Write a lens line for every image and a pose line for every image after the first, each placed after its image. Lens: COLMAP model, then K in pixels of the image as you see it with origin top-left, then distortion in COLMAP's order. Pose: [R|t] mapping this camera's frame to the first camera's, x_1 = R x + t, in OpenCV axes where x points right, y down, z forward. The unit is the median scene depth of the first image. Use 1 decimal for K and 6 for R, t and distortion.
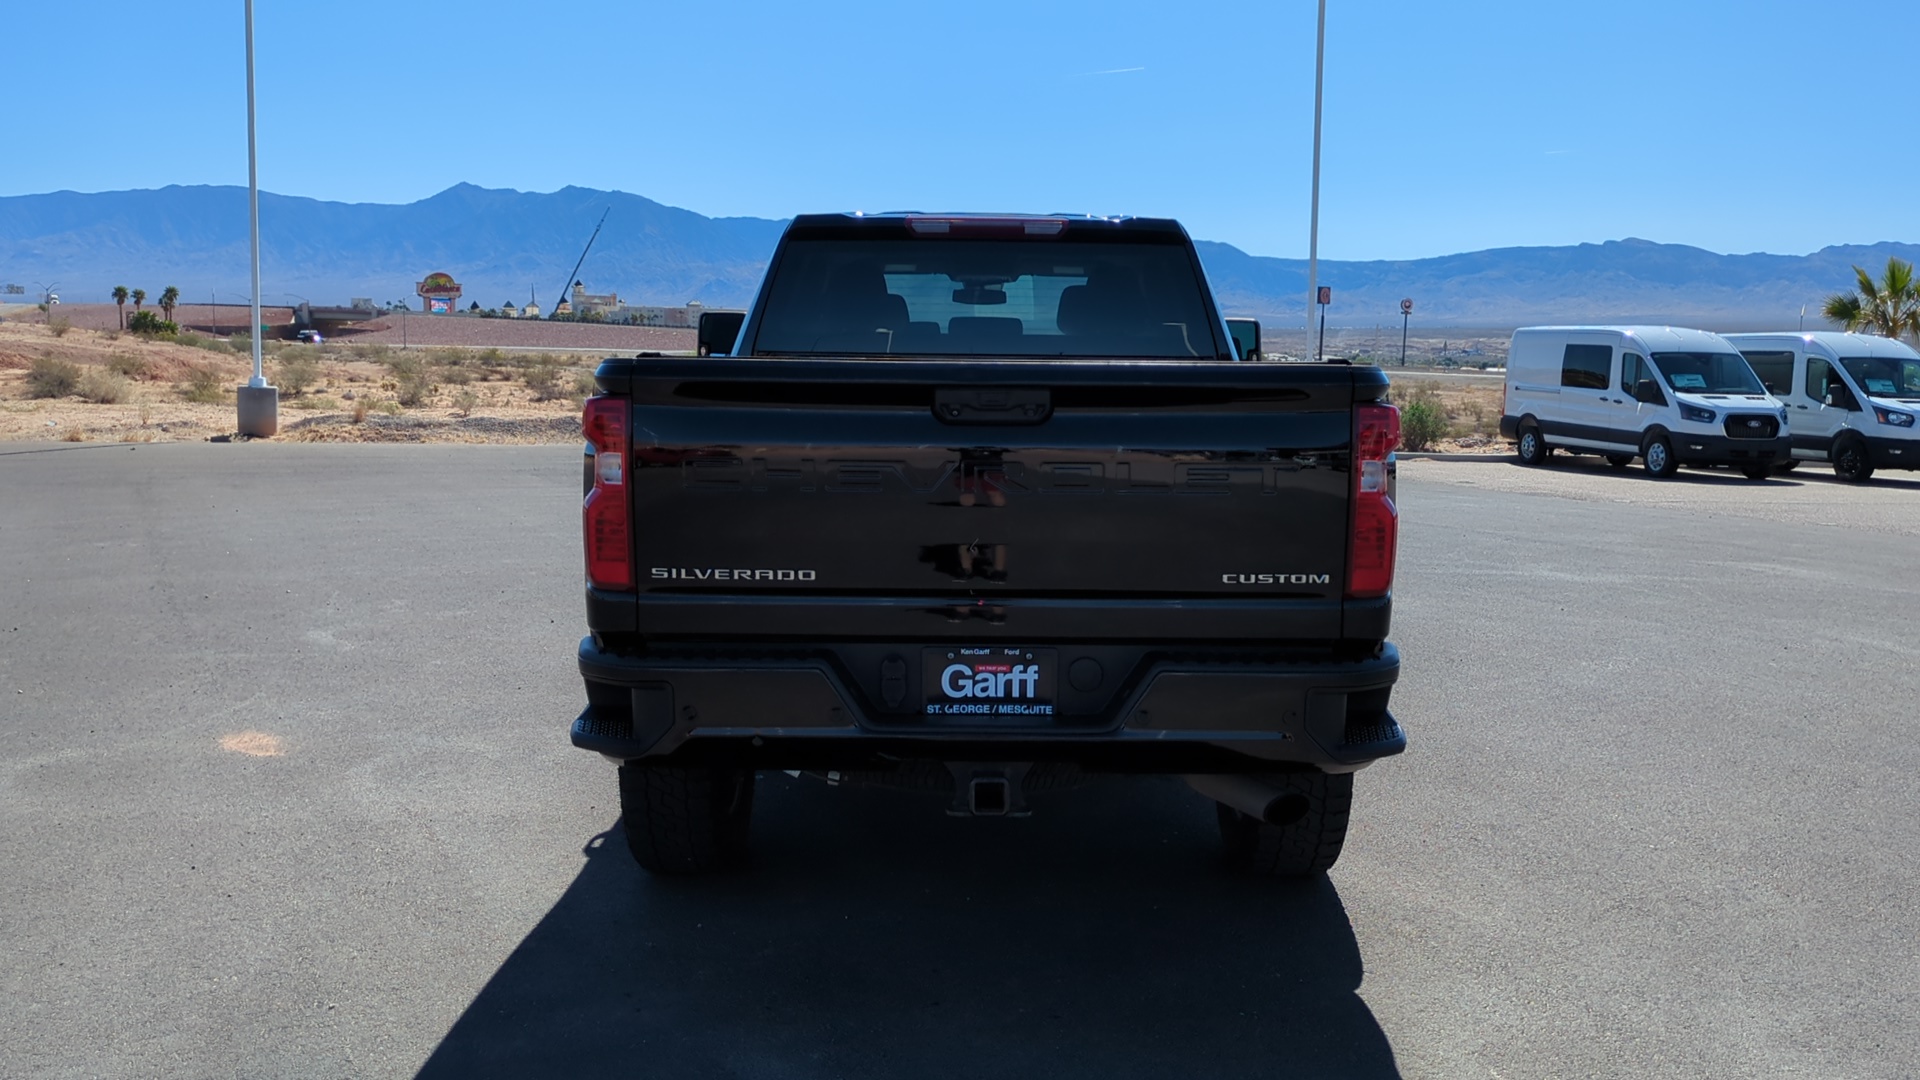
lens RADIAL K [[1664.0, 0, 974.5], [0, 1664.0, 539.1], [0, 0, 1]] dist [0.052829, -0.021474]
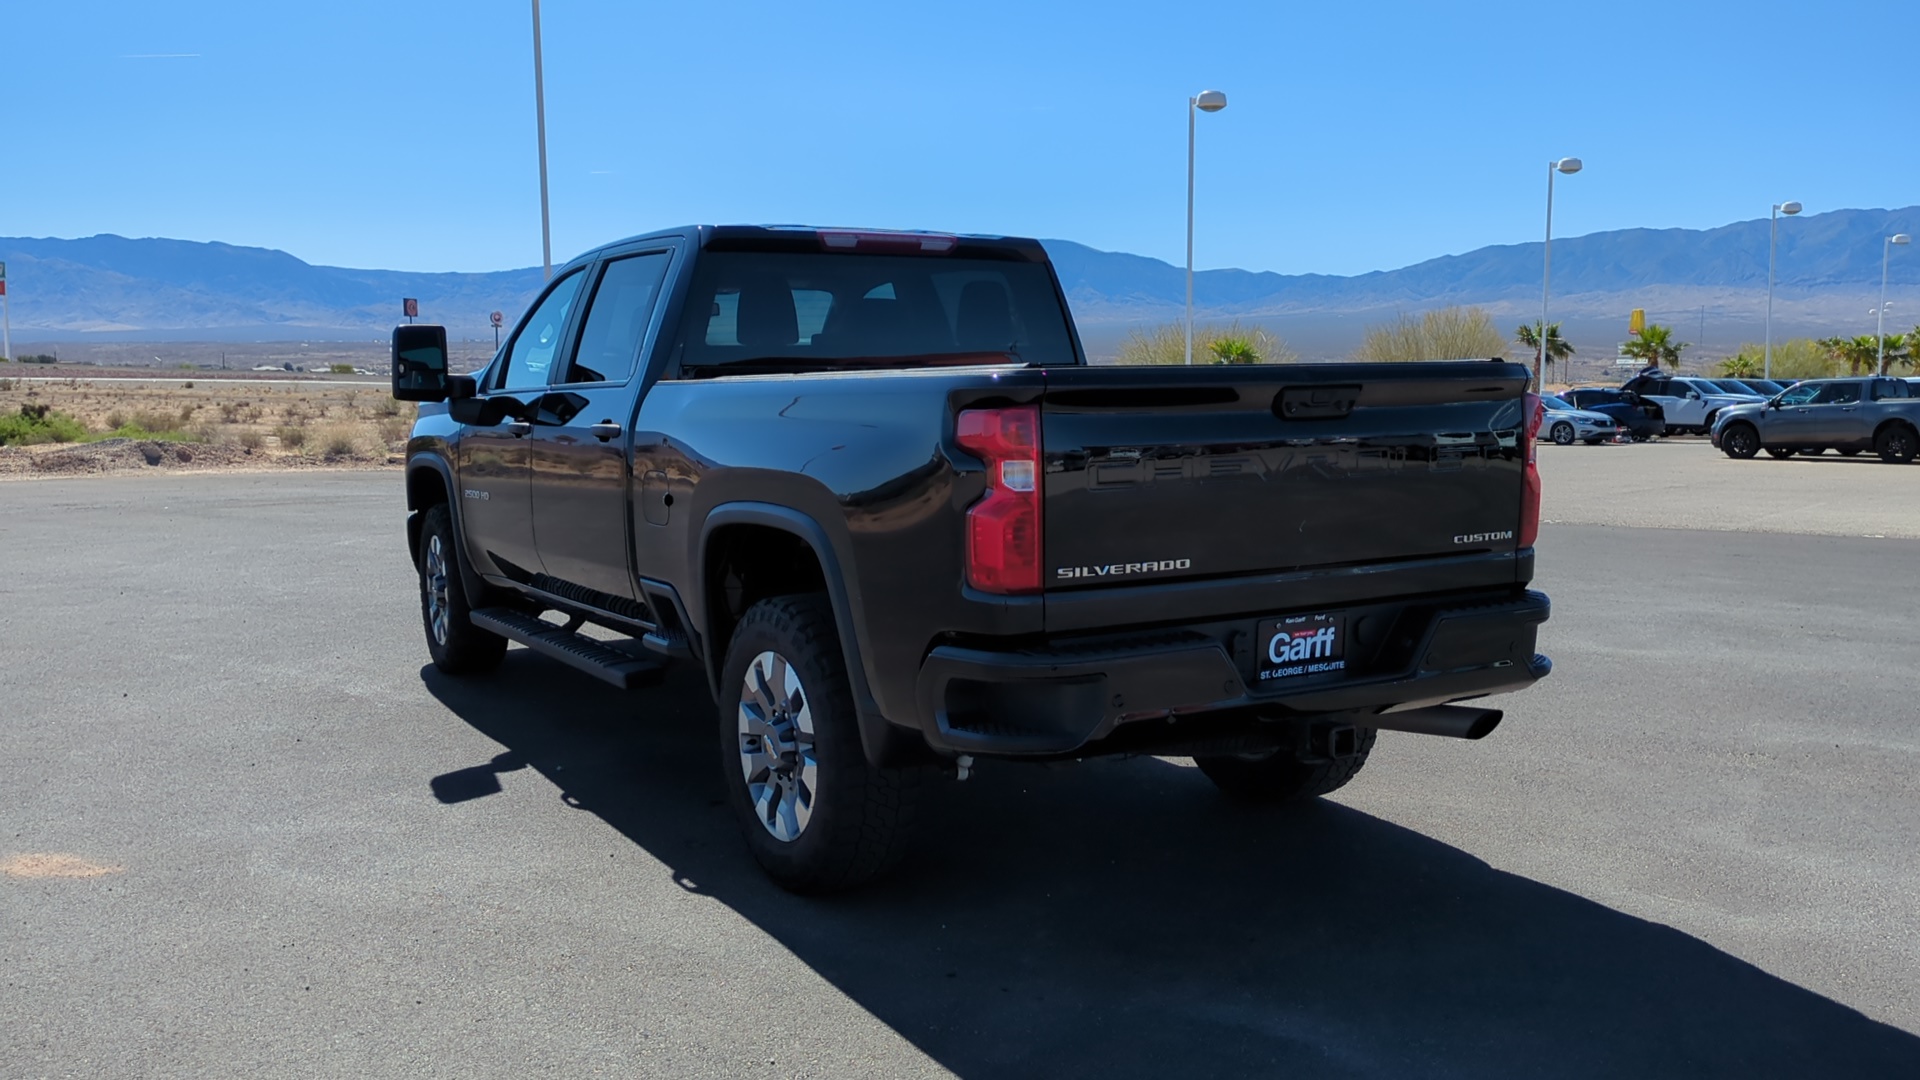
lens RADIAL K [[1664.0, 0, 974.5], [0, 1664.0, 539.1], [0, 0, 1]] dist [0.052829, -0.021474]
pose [[0.858122, -0.069951, 0.508658, -0.607740], [0.073832, 0.997191, 0.012577, -0.014455], [-0.508109, 0.026763, 0.860877, 0.102584]]
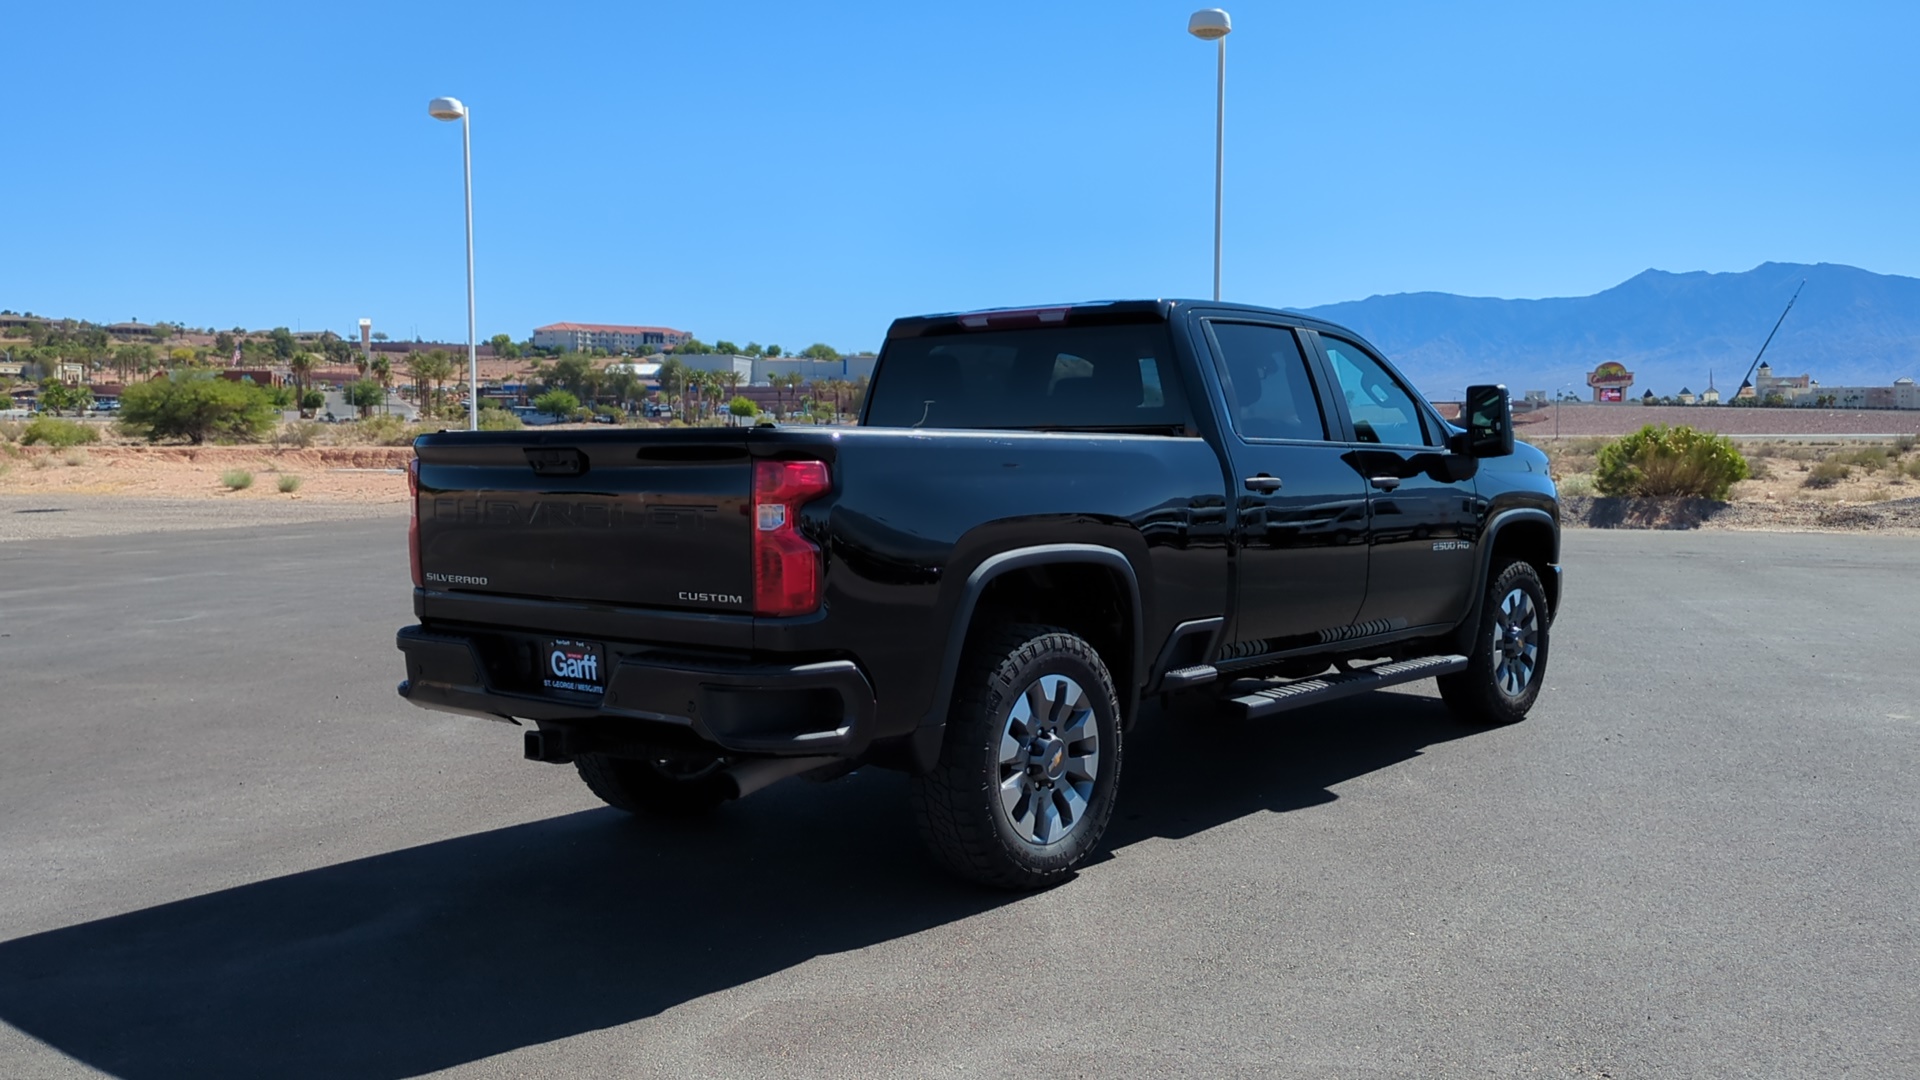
lens RADIAL K [[1664.0, 0, 974.5], [0, 1664.0, 539.1], [0, 0, 1]] dist [0.052829, -0.021474]
pose [[0.776040, 0.020939, -0.630336, 0.892214], [-0.054972, 0.997891, -0.034529, 0.009476], [0.628284, 0.061447, 0.775554, 0.116676]]
